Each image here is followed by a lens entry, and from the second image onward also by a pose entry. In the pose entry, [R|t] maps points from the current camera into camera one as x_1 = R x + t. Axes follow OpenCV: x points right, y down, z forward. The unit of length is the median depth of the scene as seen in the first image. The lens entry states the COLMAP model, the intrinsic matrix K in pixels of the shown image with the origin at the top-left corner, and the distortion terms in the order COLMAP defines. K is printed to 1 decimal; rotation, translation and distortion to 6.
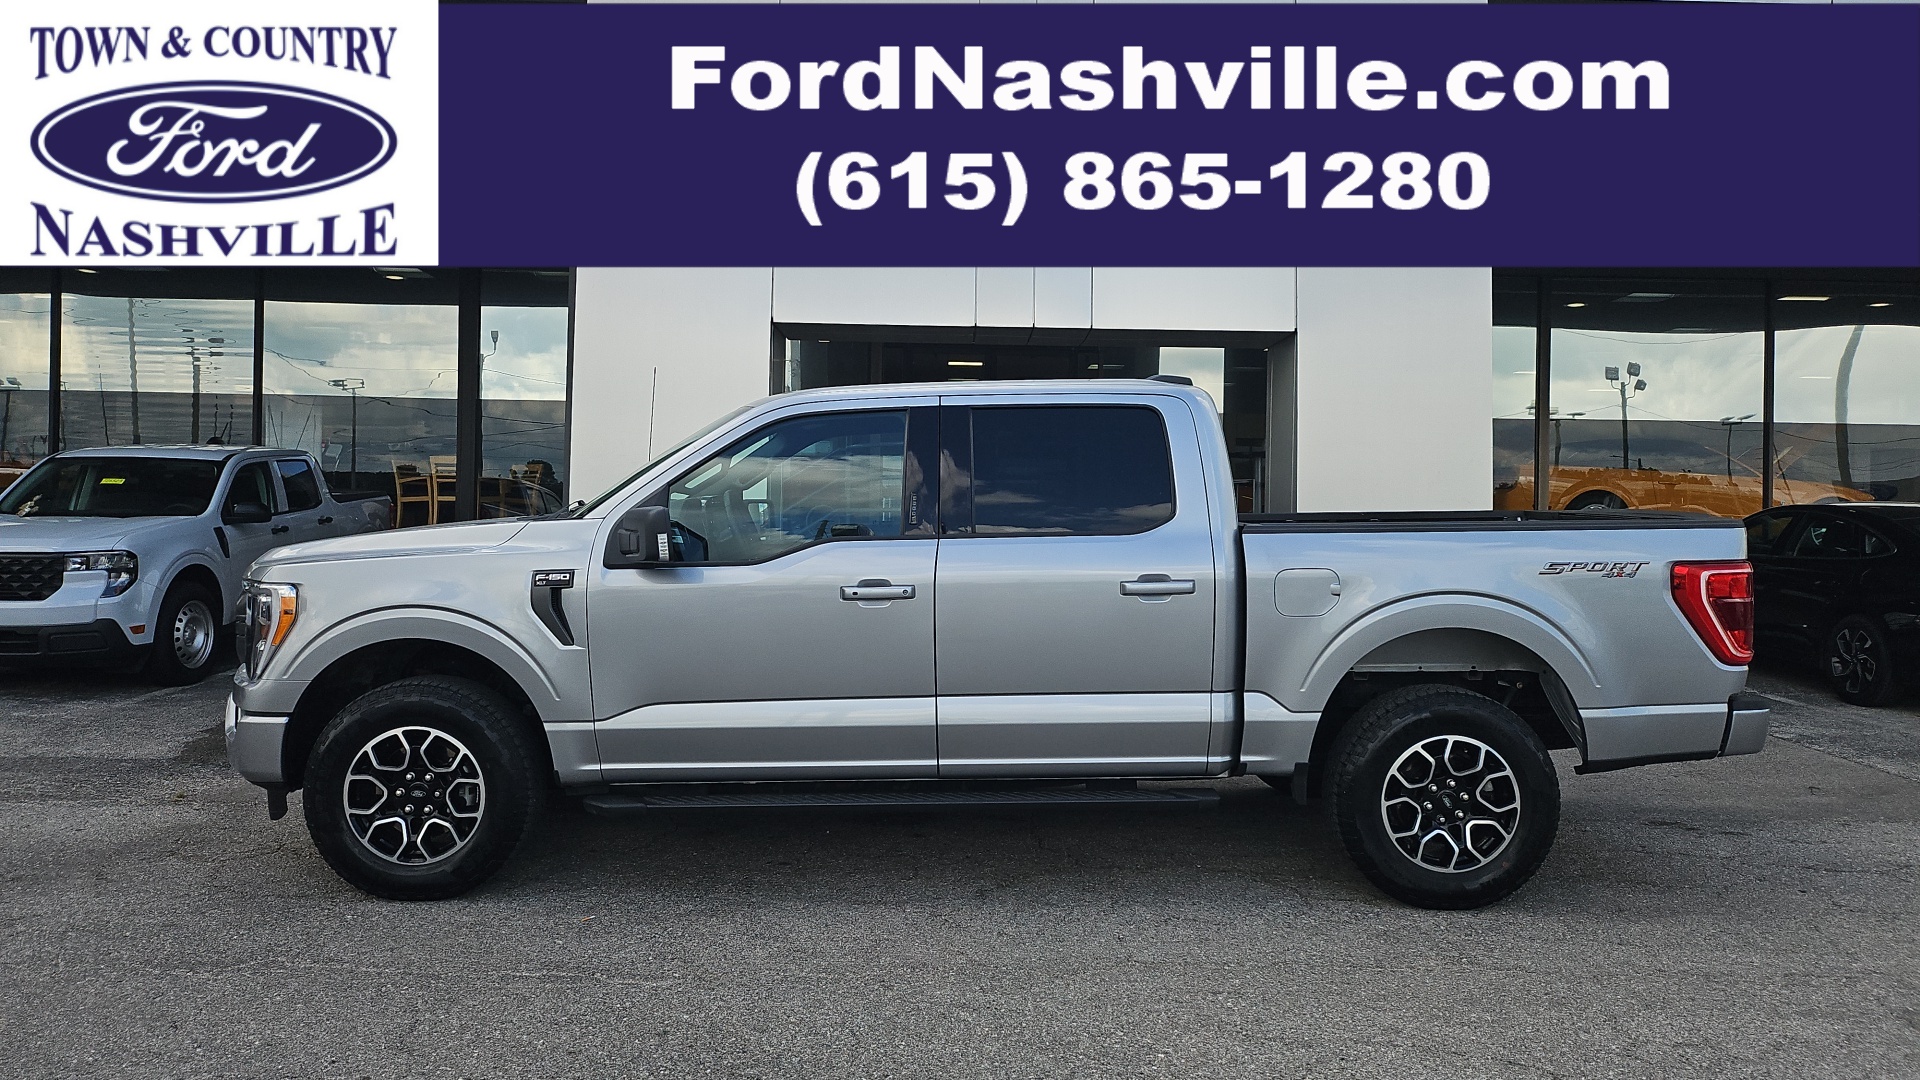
lens RADIAL K [[1378.2, 0, 971.1], [0, 1378.2, 542.0], [0, 0, 1]] dist [0.047736, -0.036208]
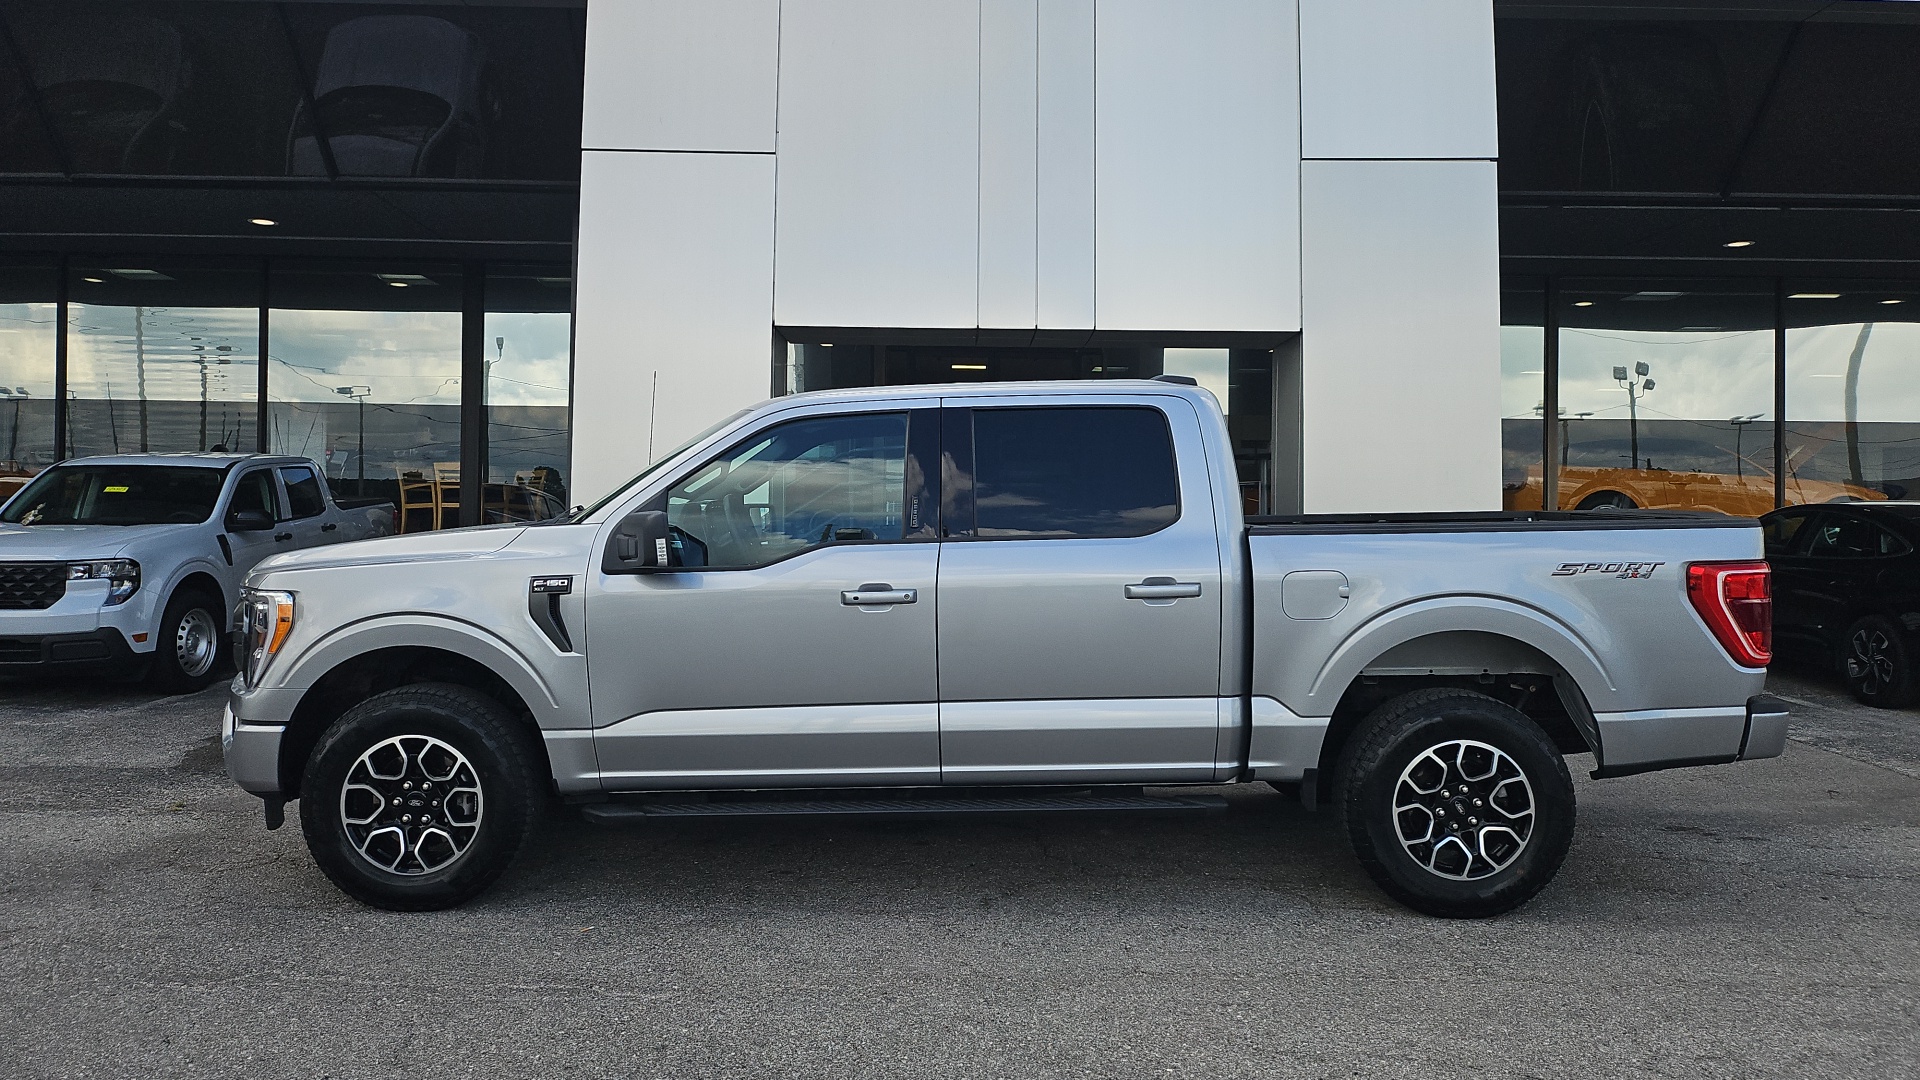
lens RADIAL K [[1378.2, 0, 965.7], [0, 1378.2, 532.0], [0, 0, 1]] dist [0.047736, -0.036208]
pose [[0.999955, -0.005060, -0.008074, 0.002354], [0.004980, 0.999938, -0.009942, 0.000202], [0.008124, 0.009901, 0.999918, 0.012757]]
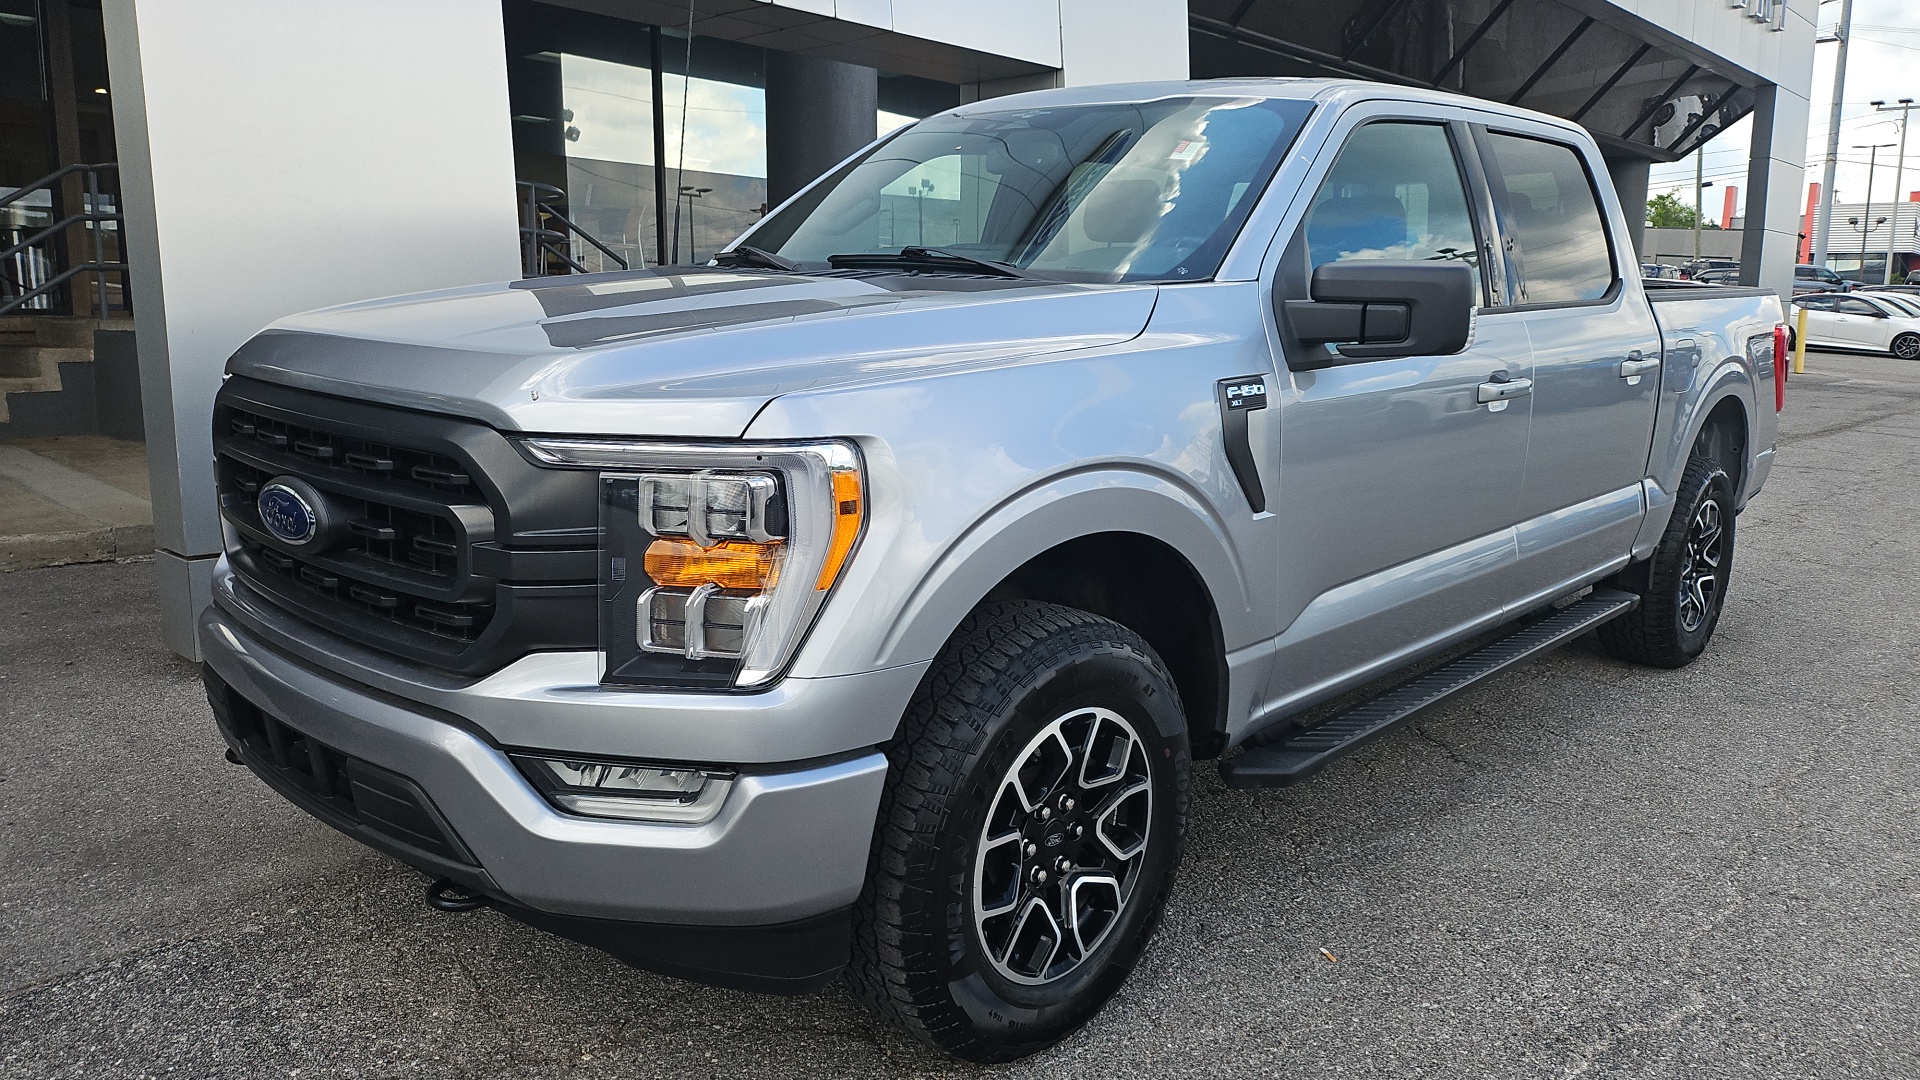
lens RADIAL K [[1378.2, 0, 956.9], [0, 1378.2, 534.4], [0, 0, 1]] dist [0.047736, -0.036208]
pose [[0.676553, -0.124281, 0.725831, -0.774316], [0.003811, 0.986233, 0.165317, -0.008869], [-0.736384, -0.109080, 0.667712, 0.712428]]
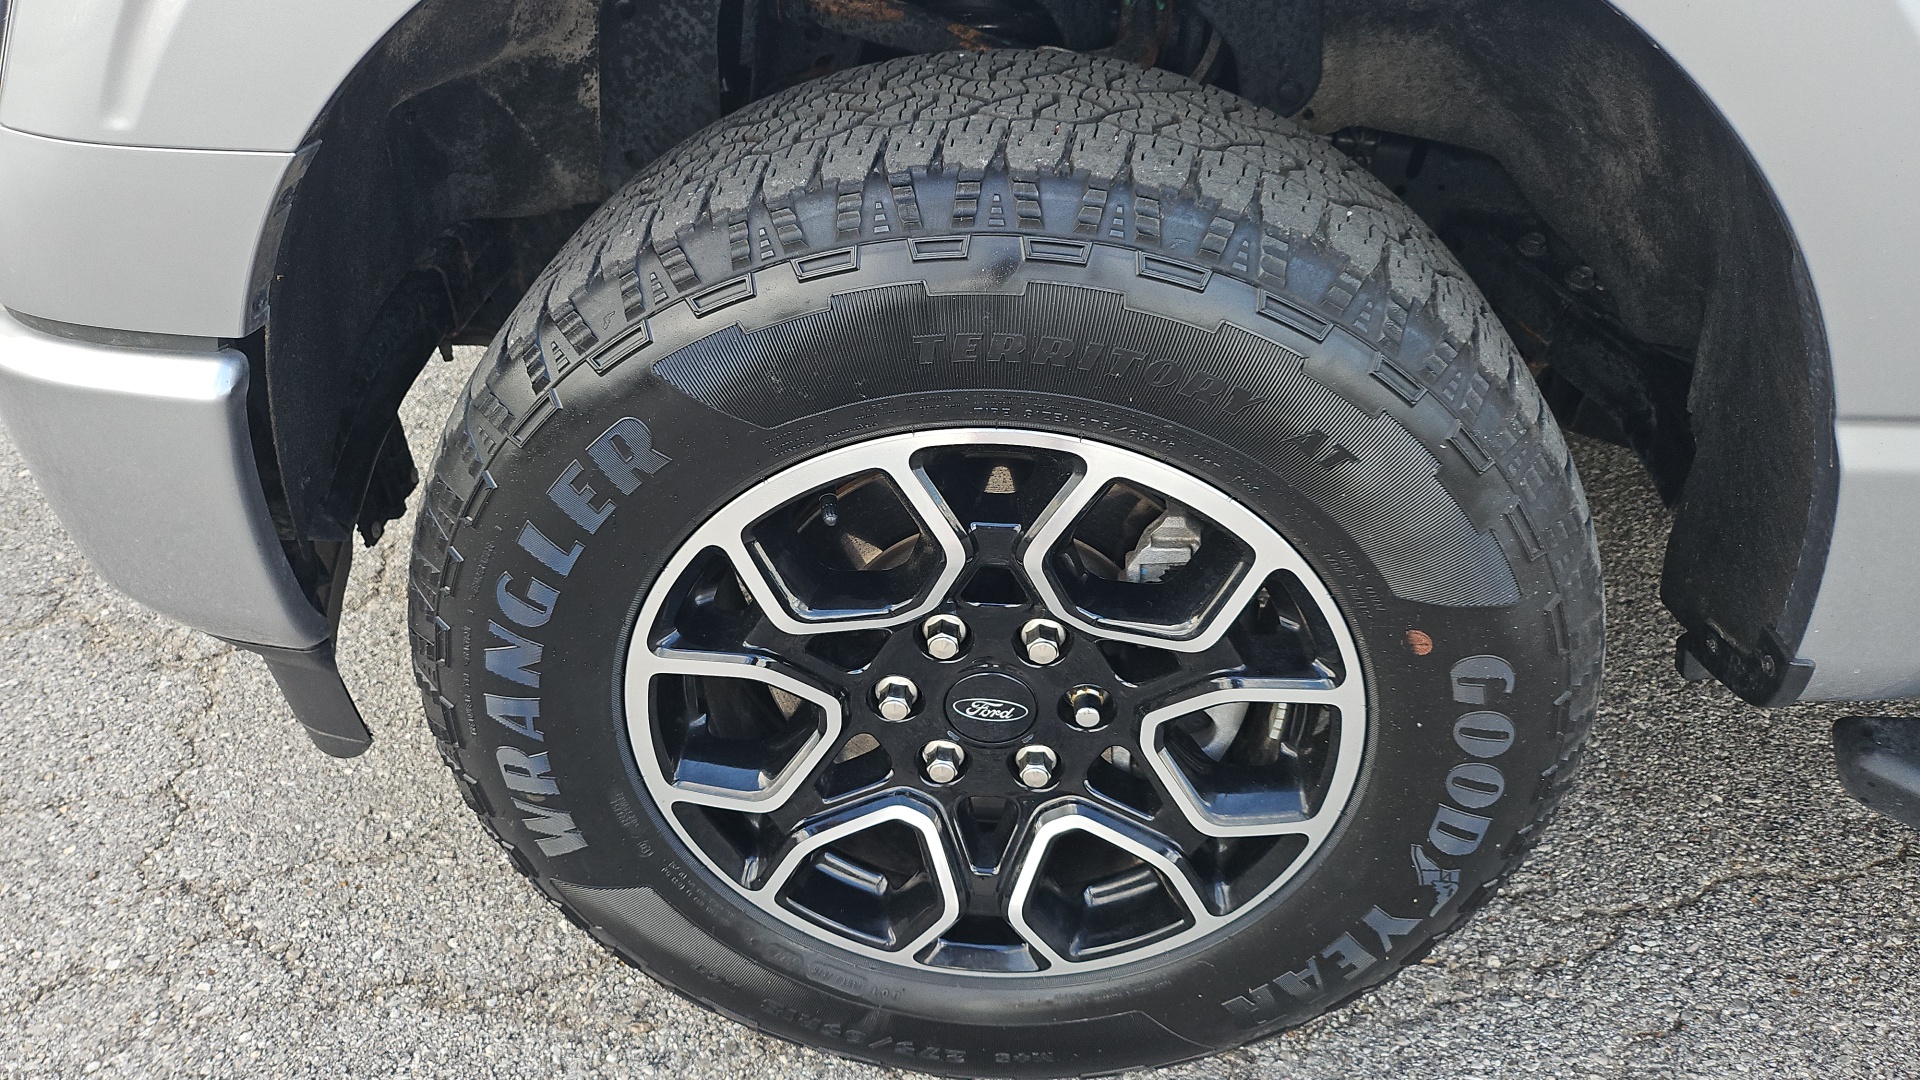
lens RADIAL K [[1378.2, 0, 964.9], [0, 1378.2, 548.8], [0, 0, 1]] dist [0.047736, -0.036208]
pose [[0.997772, 0.010068, -0.065950, -0.392300], [0.027314, 0.840248, 0.541514, 0.056587], [0.060866, -0.542109, 0.838101, 0.855223]]
